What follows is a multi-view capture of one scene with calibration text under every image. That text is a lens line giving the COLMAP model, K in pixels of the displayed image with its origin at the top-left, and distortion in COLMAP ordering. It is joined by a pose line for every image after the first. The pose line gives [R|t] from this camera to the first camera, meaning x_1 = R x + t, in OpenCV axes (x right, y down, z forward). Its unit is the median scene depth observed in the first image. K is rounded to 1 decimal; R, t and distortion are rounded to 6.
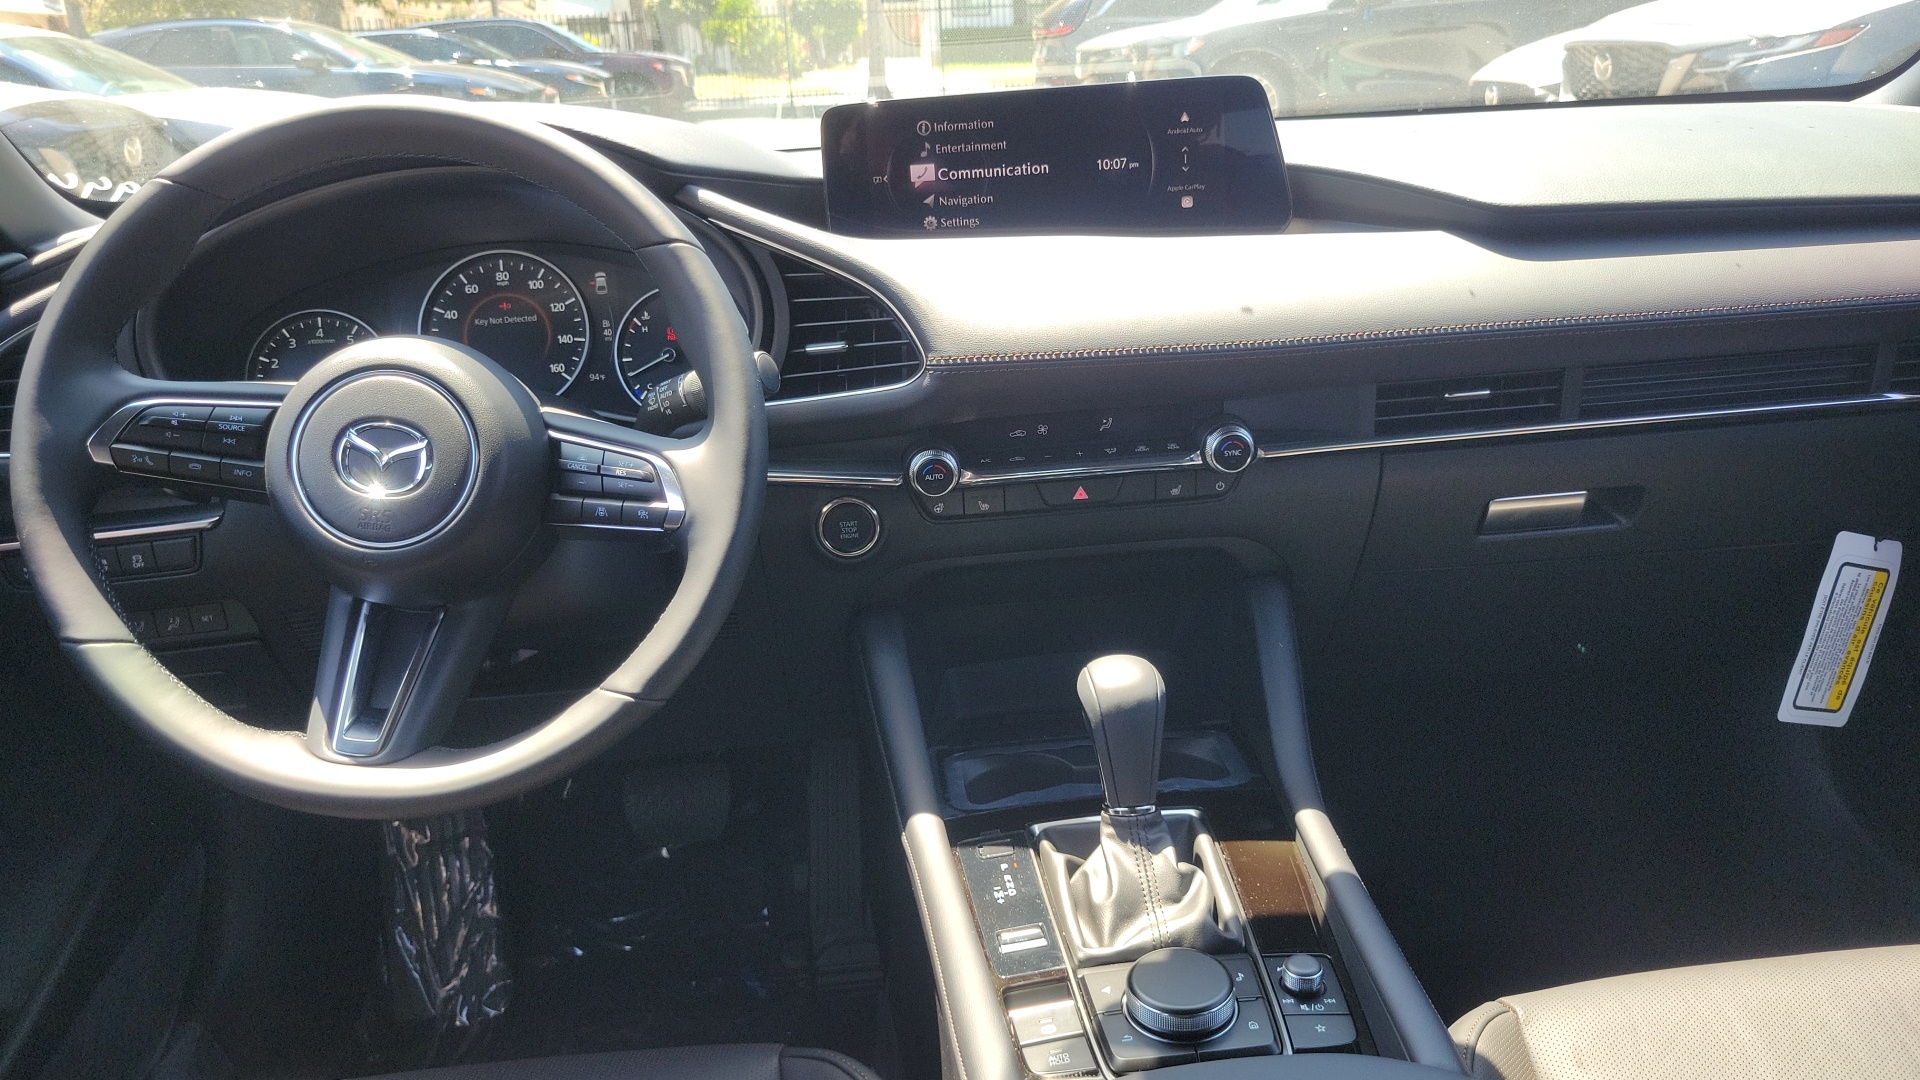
lens RADIAL K [[1413.5, 0, 970.9], [0, 1413.5, 565.5], [0, 0, 1]] dist [0.021995, -0.020102]
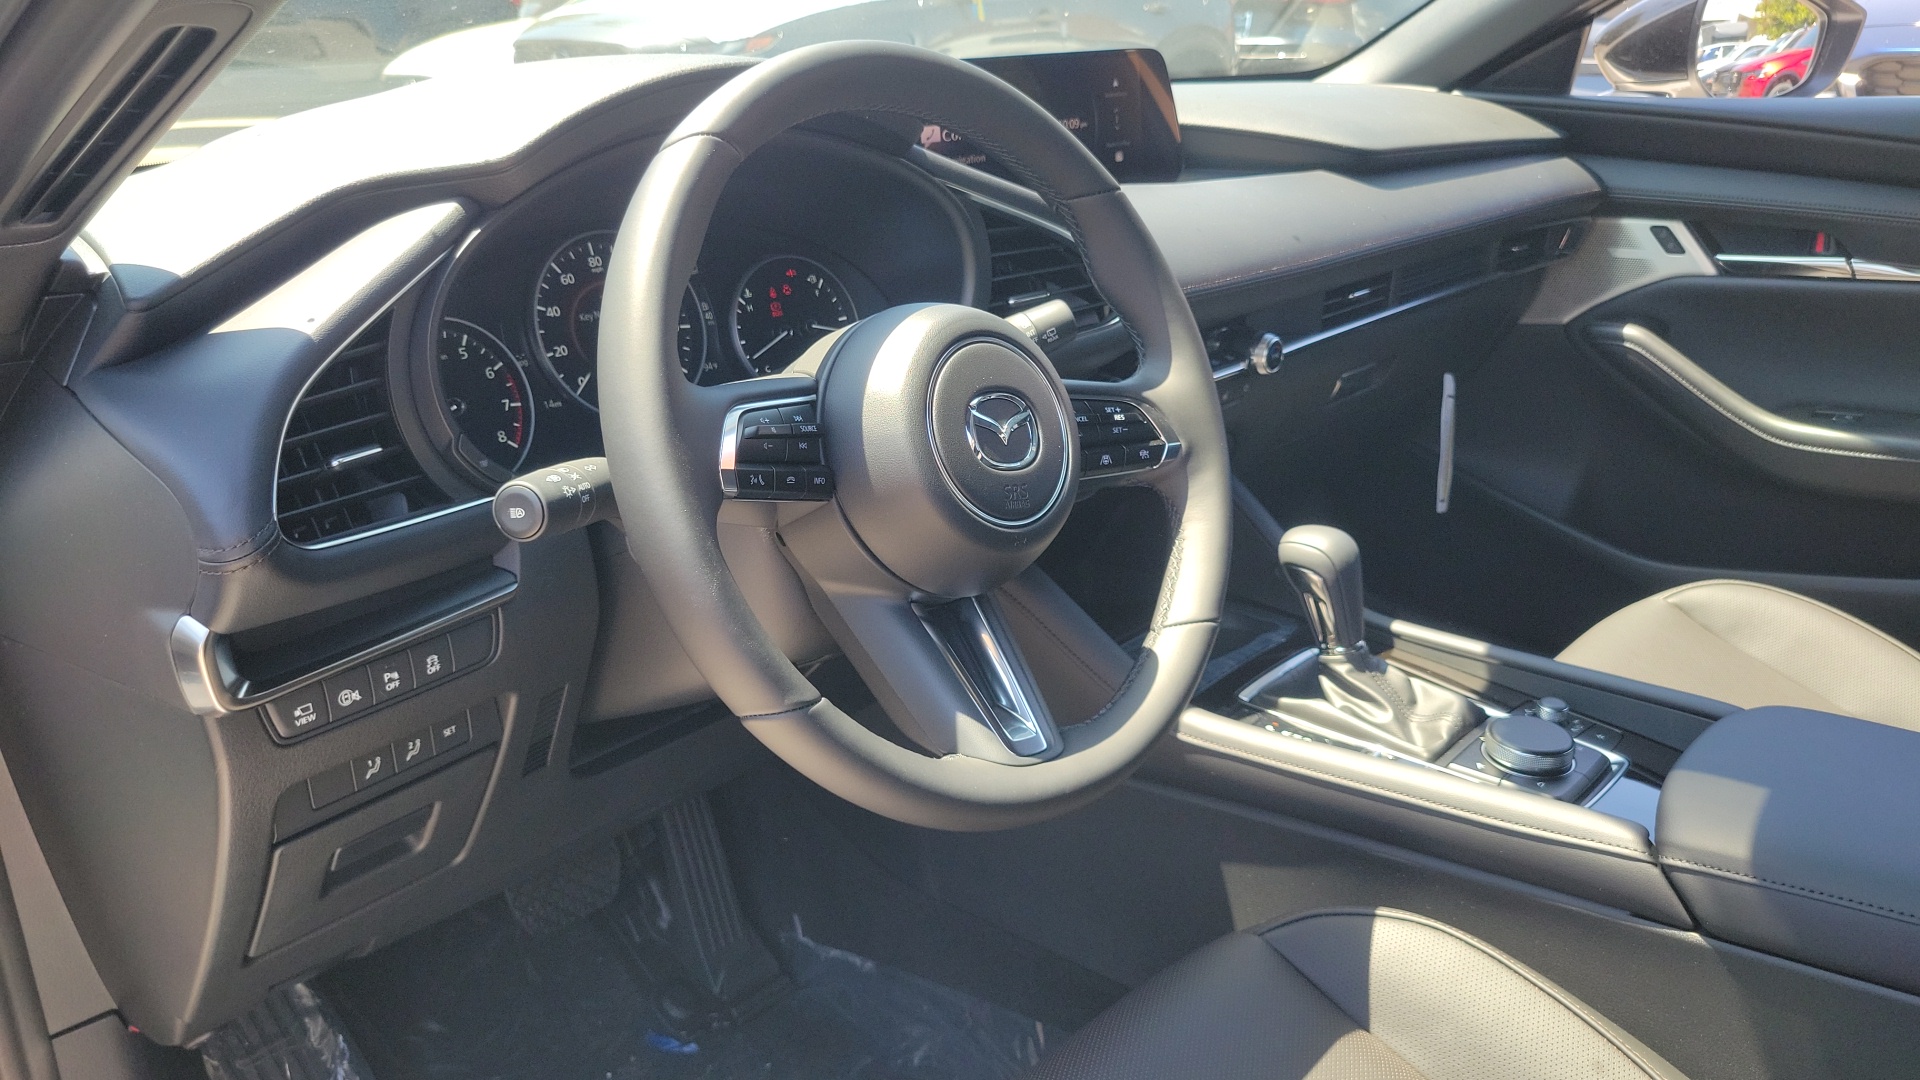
lens RADIAL K [[1413.5, 0, 950.1], [0, 1413.5, 537.8], [0, 0, 1]] dist [0.021995, -0.020102]
pose [[0.740078, -0.194813, 0.643686, -0.766350], [0.205671, 0.976831, 0.059170, -0.050436], [-0.640300, 0.088598, 0.762999, 0.238698]]
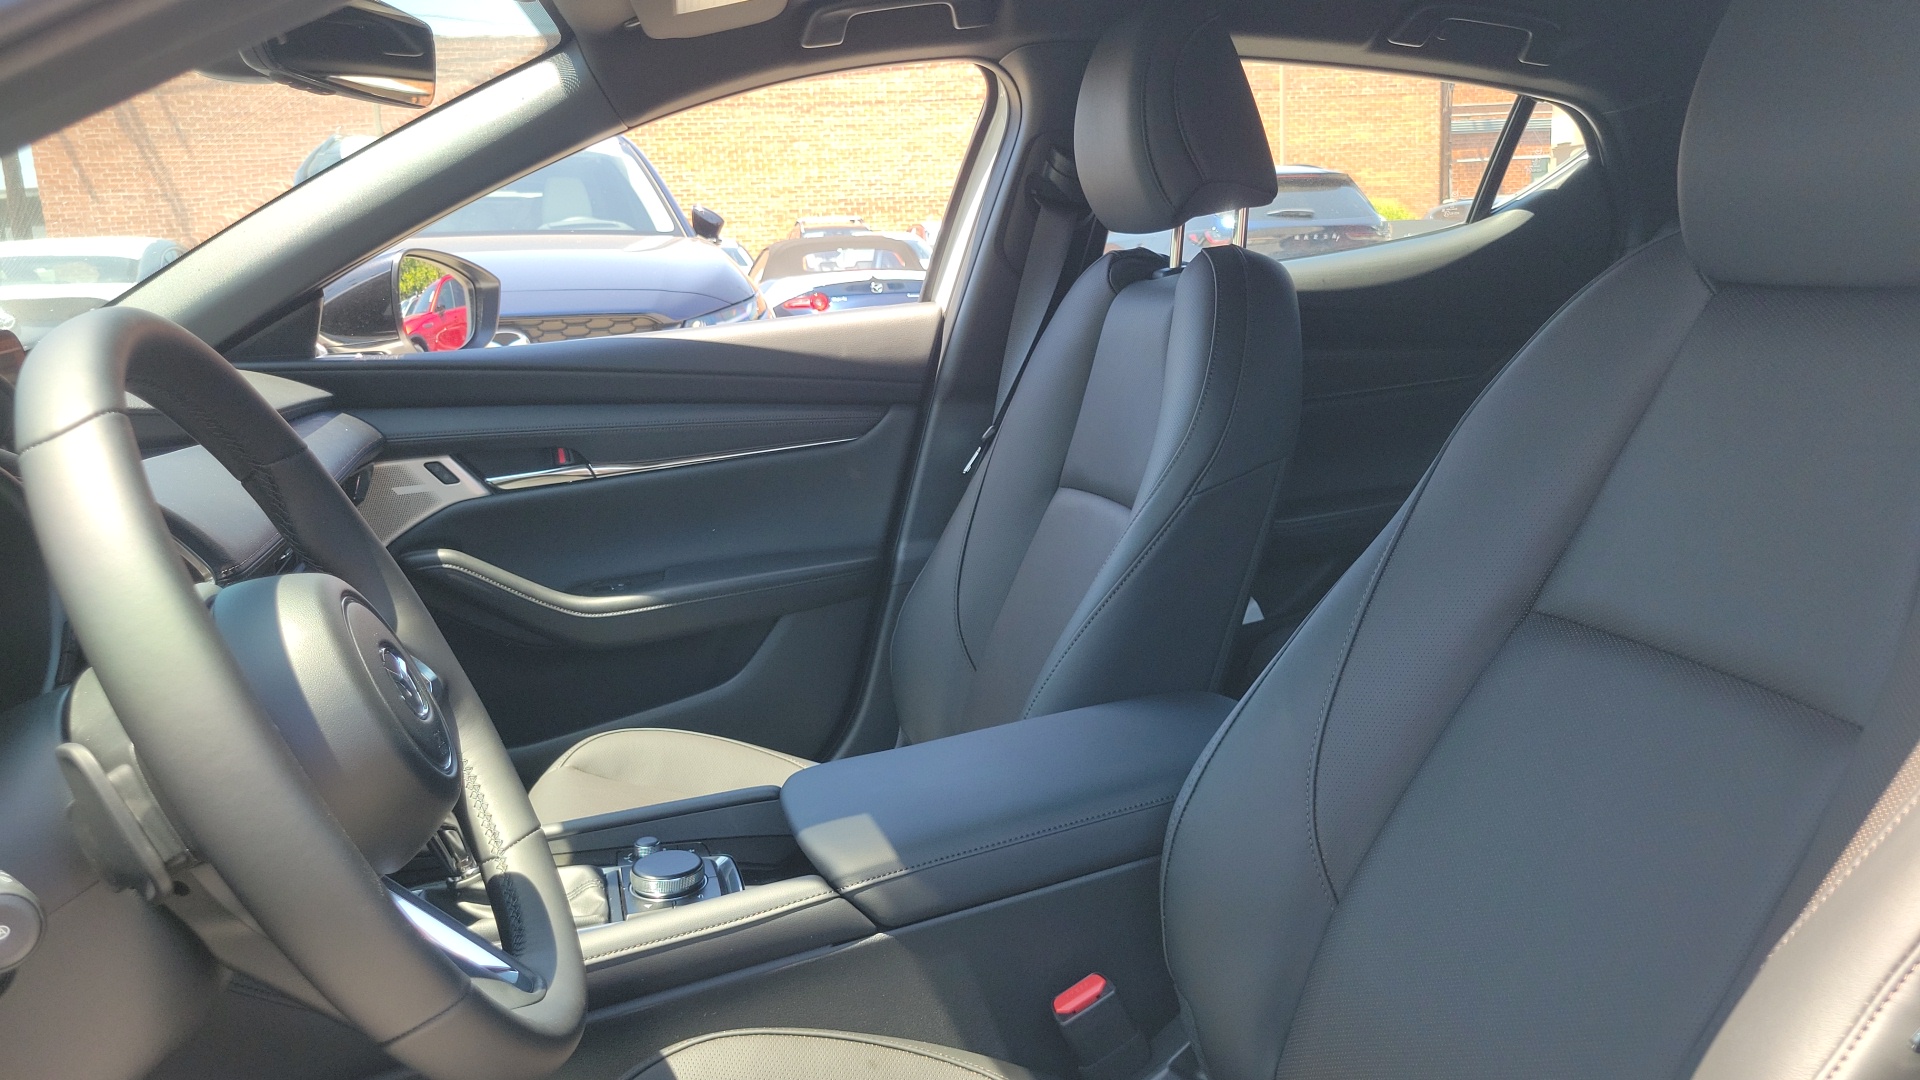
lens RADIAL K [[1413.5, 0, 963.9], [0, 1413.5, 544.8], [0, 0, 1]] dist [0.021995, -0.020102]
pose [[-0.175227, -0.142427, 0.974171, -0.984208], [0.382168, 0.902052, 0.200625, -0.148948], [-0.907327, 0.407452, -0.103633, 0.550496]]
